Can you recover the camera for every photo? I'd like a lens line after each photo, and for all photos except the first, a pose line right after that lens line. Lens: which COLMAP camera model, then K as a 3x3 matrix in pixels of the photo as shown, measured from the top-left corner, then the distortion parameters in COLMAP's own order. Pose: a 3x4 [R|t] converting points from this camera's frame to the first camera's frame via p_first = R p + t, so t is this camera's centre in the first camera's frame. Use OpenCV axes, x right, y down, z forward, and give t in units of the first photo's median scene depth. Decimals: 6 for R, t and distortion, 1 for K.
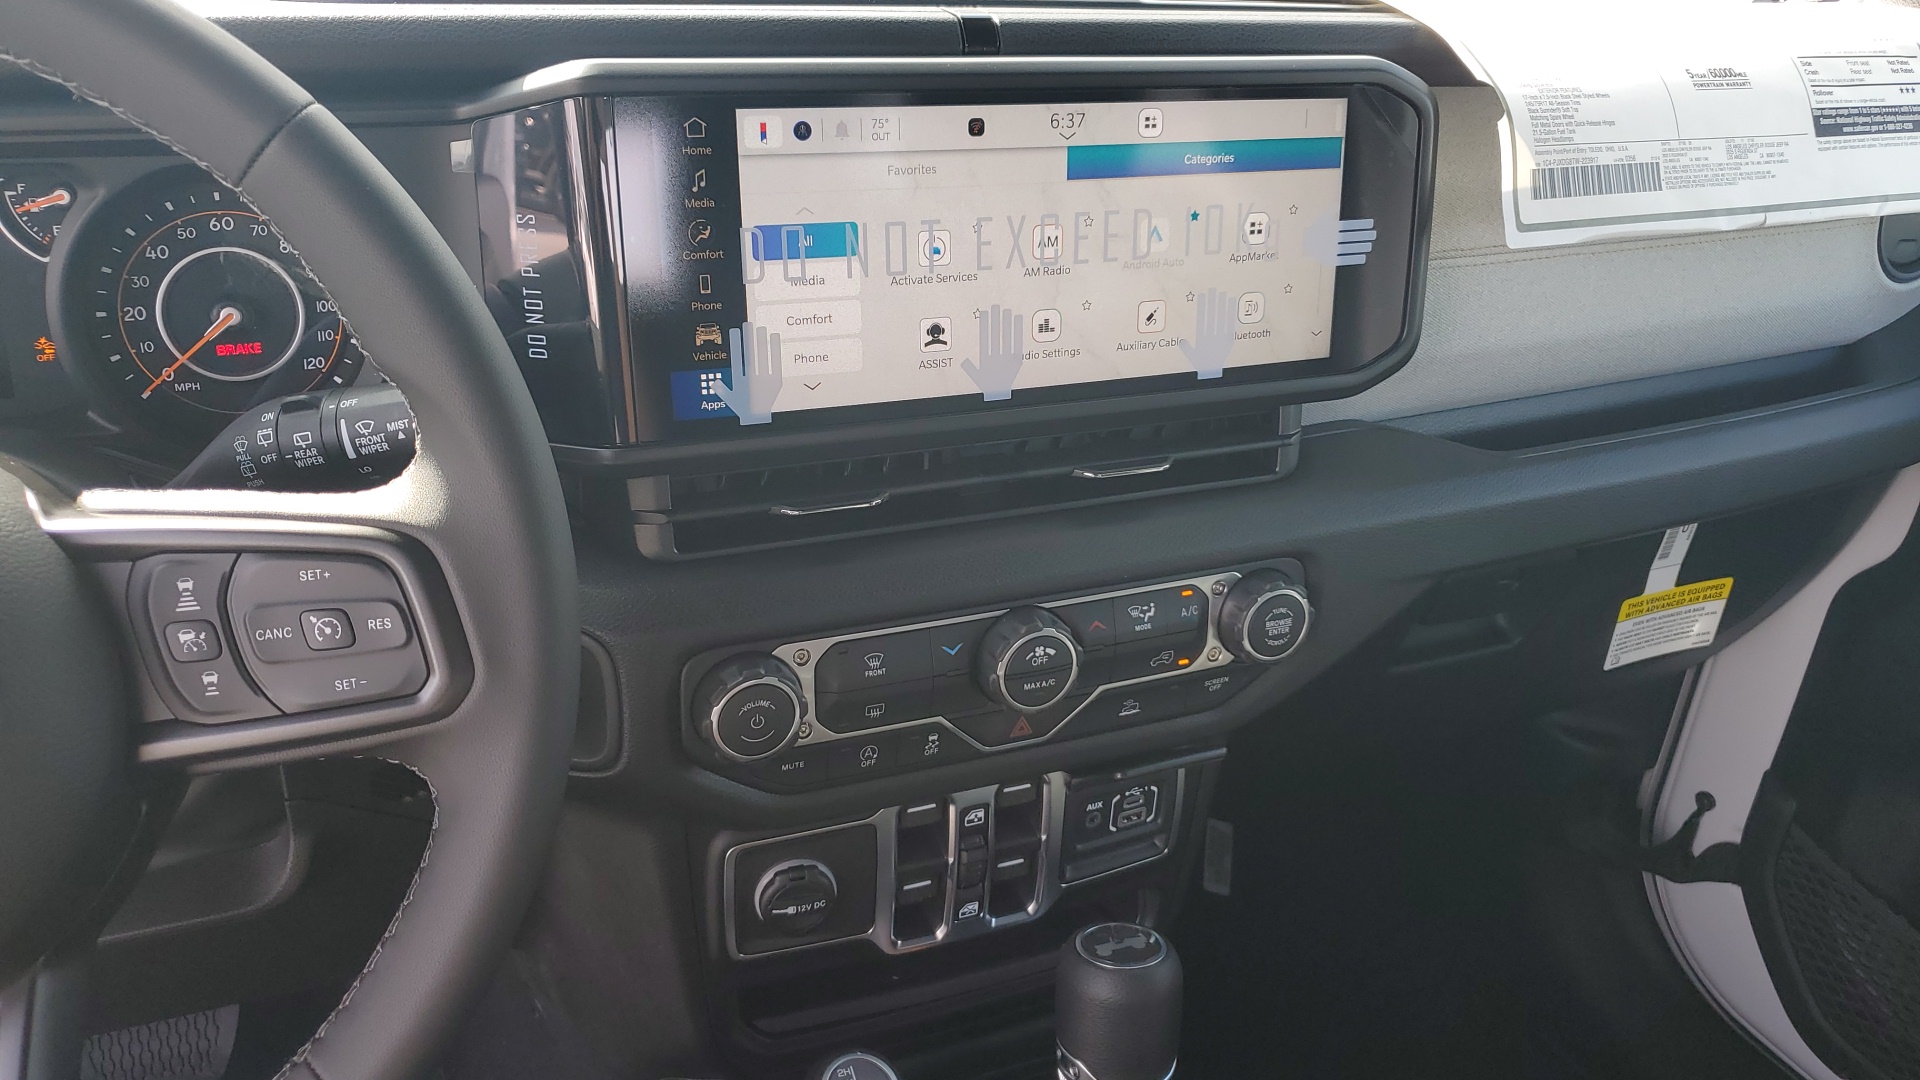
lens RADIAL K [[1524.7, 0, 981.5], [0, 1524.7, 533.2], [0, 0, 1]] dist [0.054823, -0.057820]
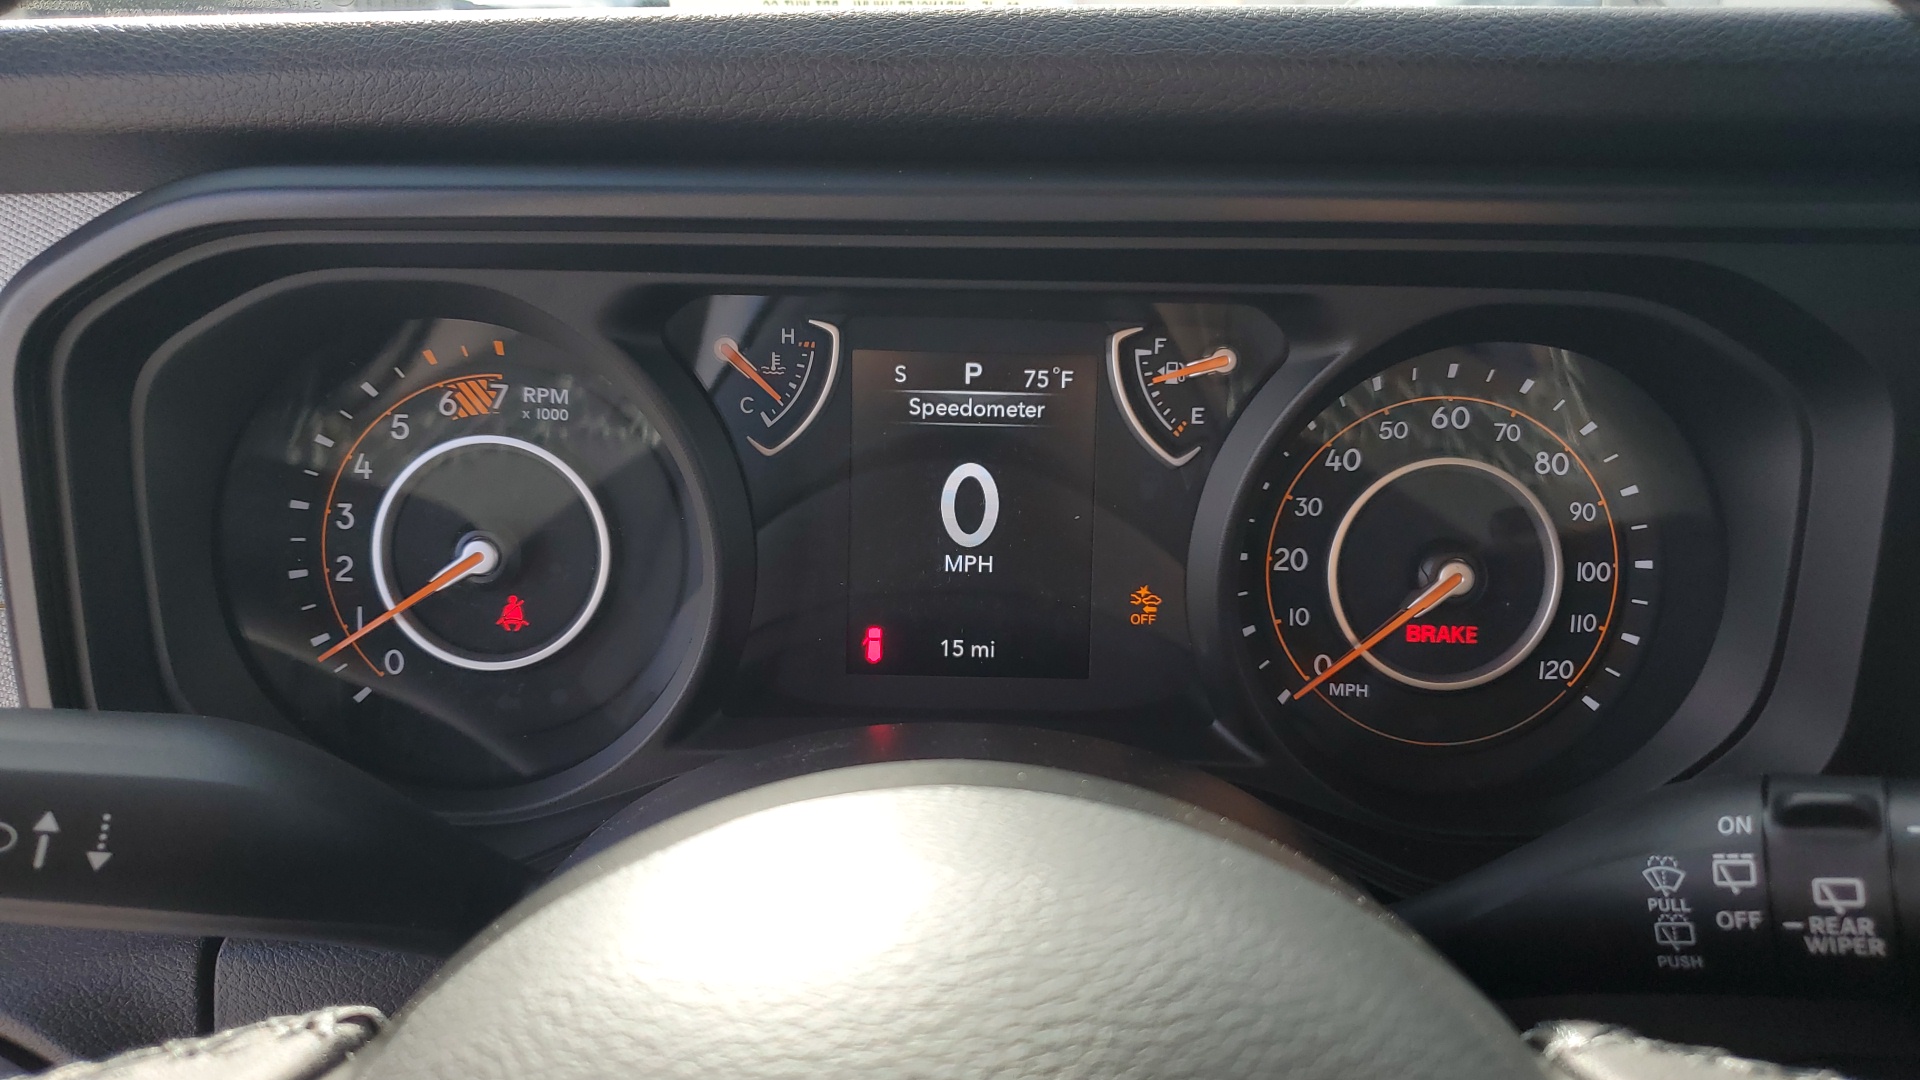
lens RADIAL K [[1524.7, 0, 949.3], [0, 1524.7, 553.5], [0, 0, 1]] dist [0.054823, -0.057820]
pose [[0.918132, 0.087831, -0.386418, -0.441940], [-0.140075, 0.984108, -0.109138, -0.062808], [0.370691, 0.154331, 0.915844, 0.417172]]
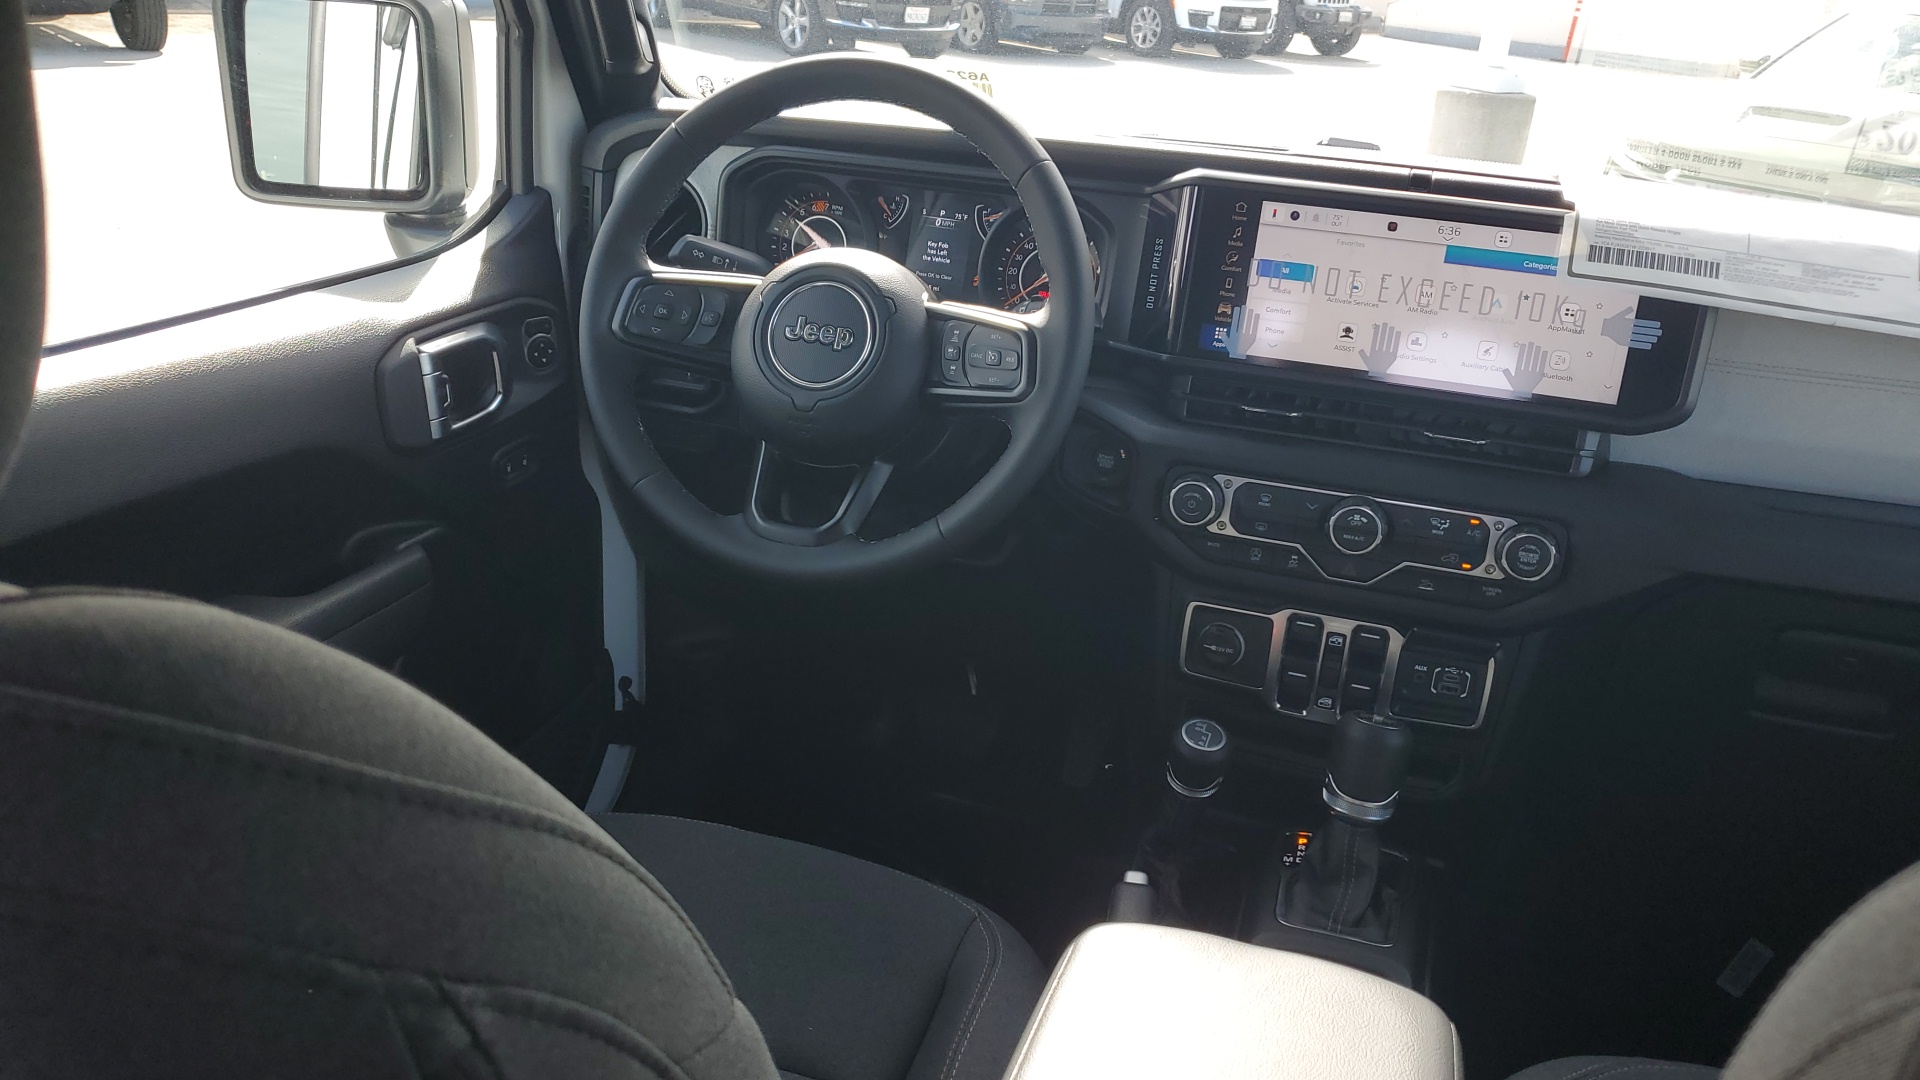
lens RADIAL K [[1524.7, 0, 952.6], [0, 1524.7, 538.1], [0, 0, 1]] dist [0.054823, -0.057820]
pose [[0.751215, 0.223508, -0.621064, 0.841837], [-0.316211, 0.947786, -0.041389, 0.342206], [0.579385, 0.227479, 0.782667, -0.689605]]
